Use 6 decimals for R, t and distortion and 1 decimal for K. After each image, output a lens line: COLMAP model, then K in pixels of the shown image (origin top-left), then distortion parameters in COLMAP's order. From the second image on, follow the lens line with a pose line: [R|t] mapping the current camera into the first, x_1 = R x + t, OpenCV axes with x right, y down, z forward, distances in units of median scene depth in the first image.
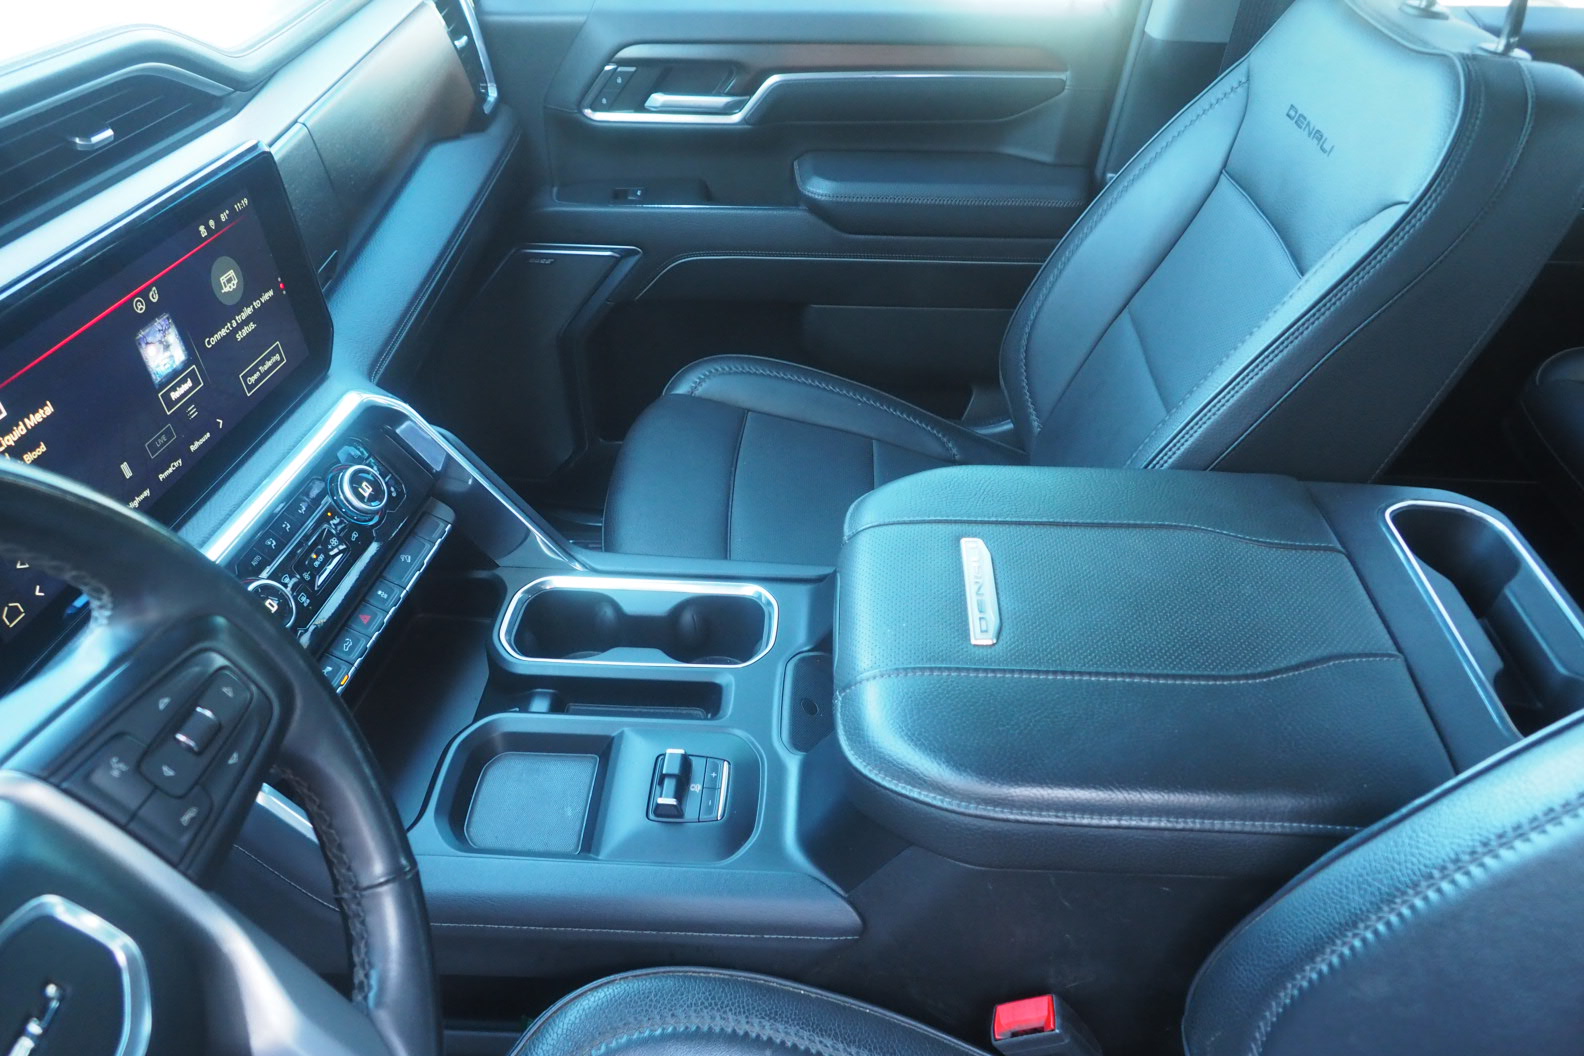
lens RADIAL K [[1107.7, 0, 792.0], [0, 1107.7, 528.0], [0, 0, 1]] dist [-0.023762, -0.004515]
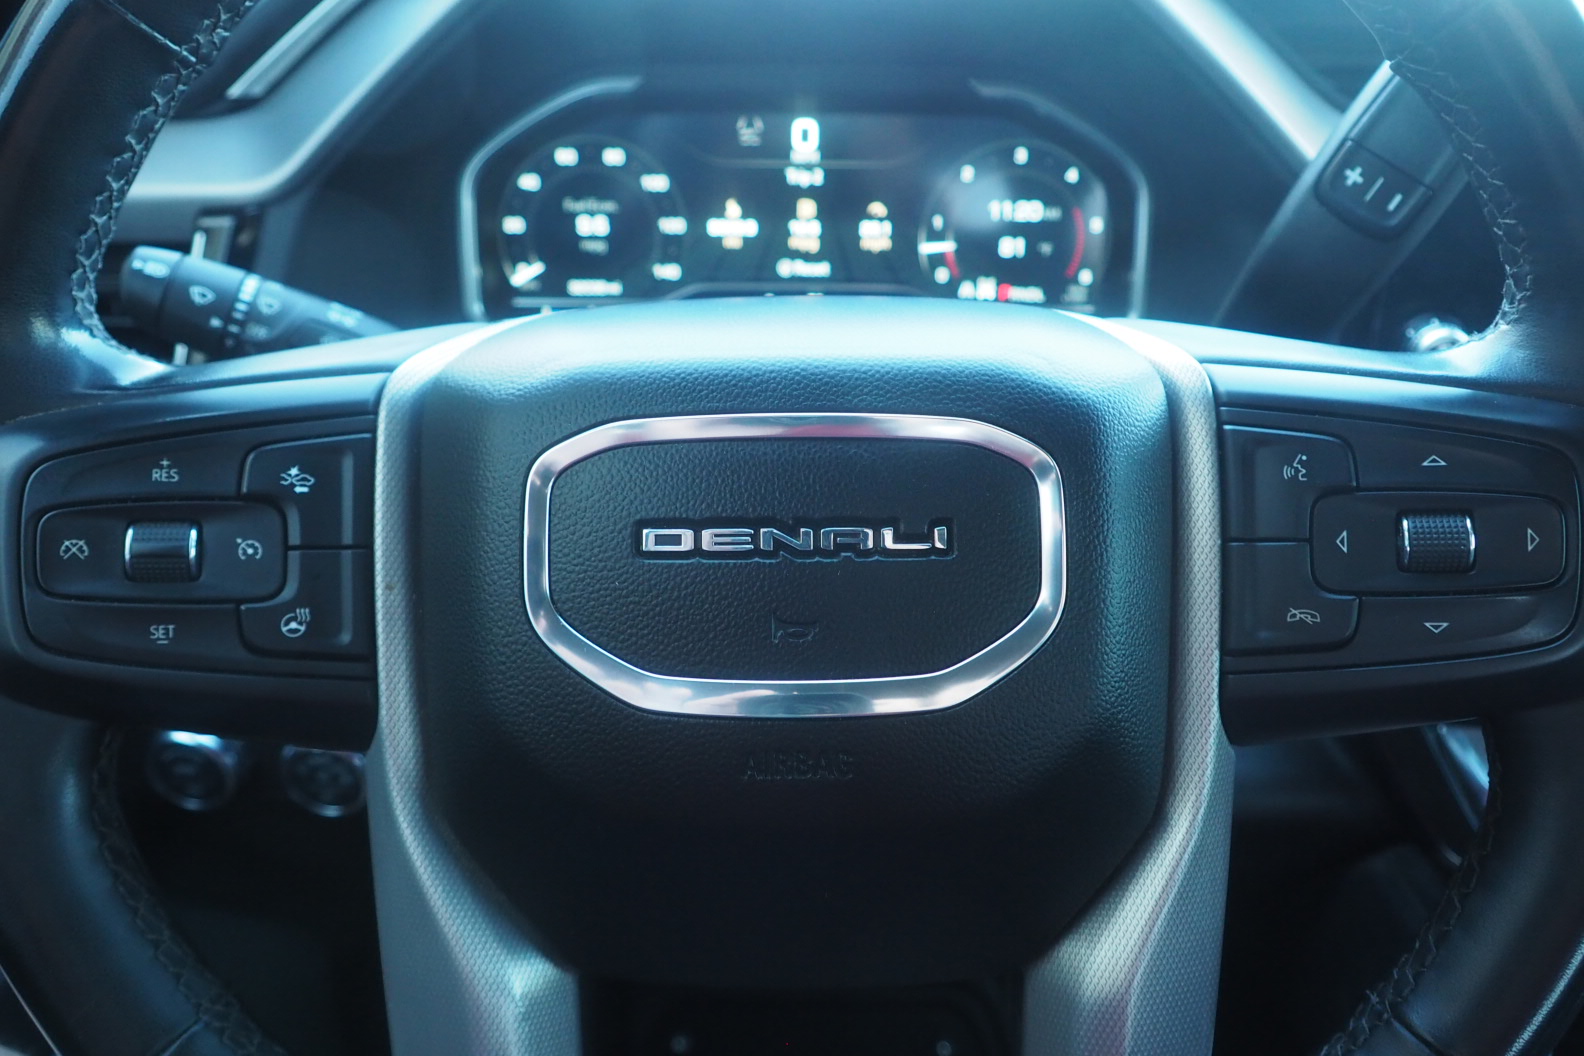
lens RADIAL K [[1106.4, 0, 792.0], [0, 1106.4, 528.0], [0, 0, 1]] dist [-0.054419, 0.026794]
pose [[0.021584, 0.431923, -0.901652, -0.025052], [-0.619937, 0.713327, 0.326868, 0.104455], [0.784355, 0.551913, 0.283161, 0.300212]]
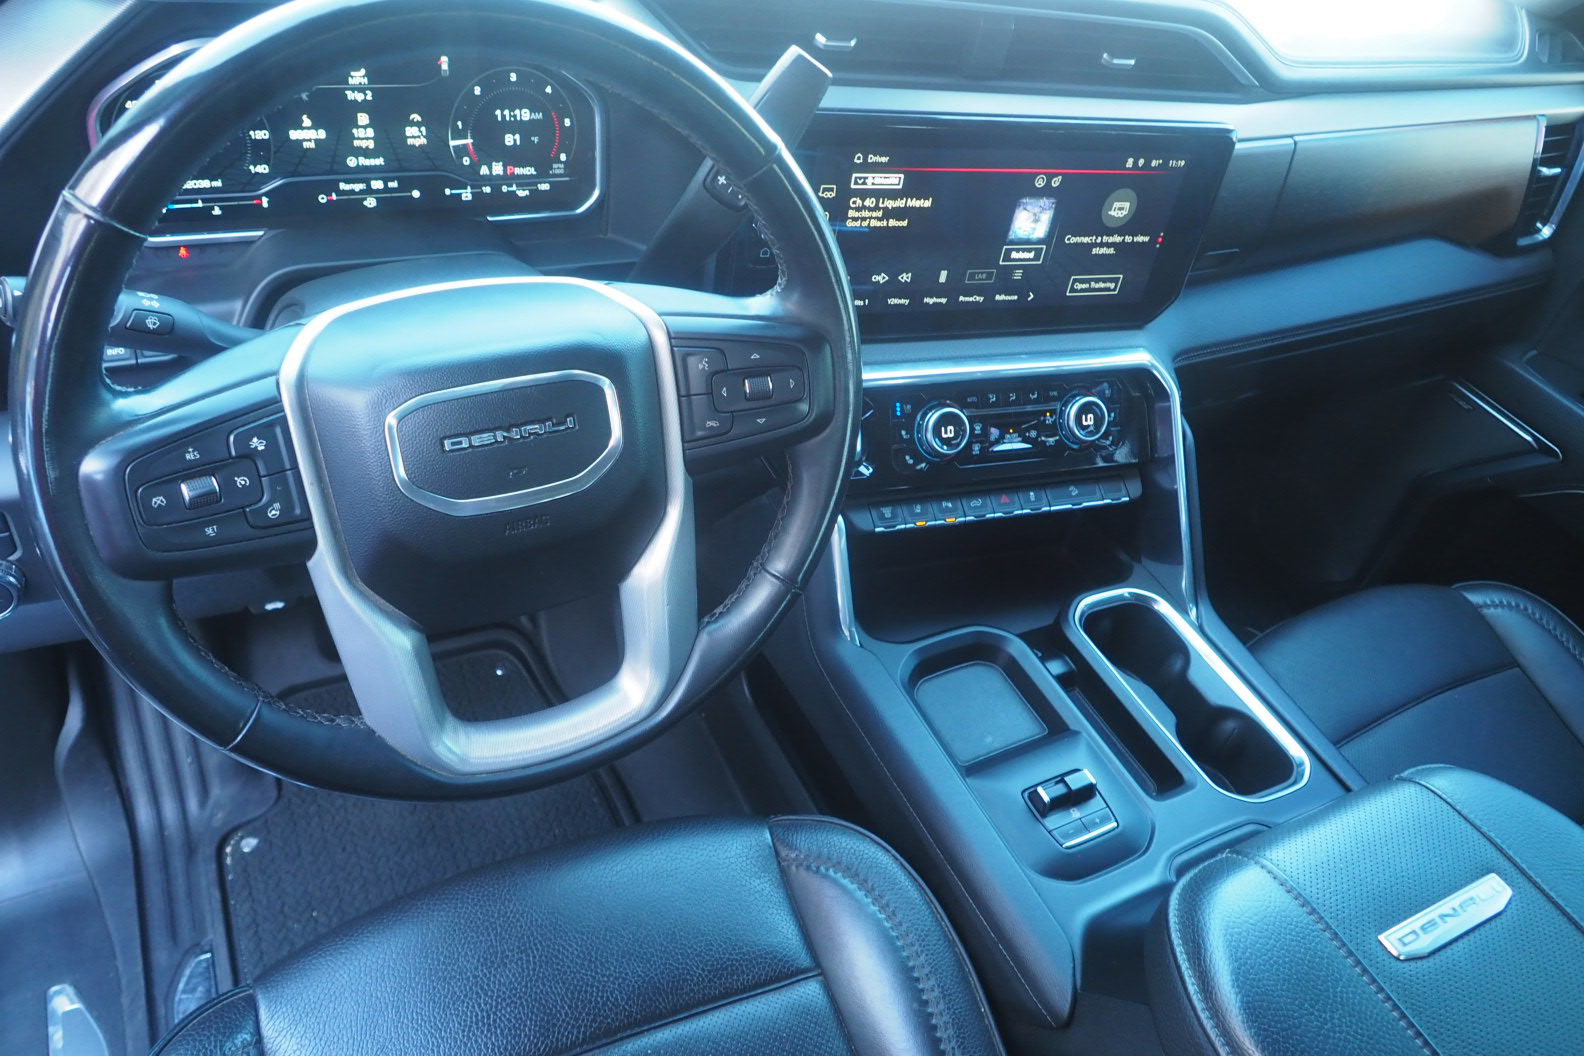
lens RADIAL K [[1106.4, 0, 792.0], [0, 1106.4, 528.0], [0, 0, 1]] dist [-0.054419, 0.026794]
pose [[0.484532, 0.636676, -0.599894, 0.233867], [-0.652742, 0.719688, 0.236597, -0.026519], [0.582372, 0.276937, 0.764296, -0.007782]]
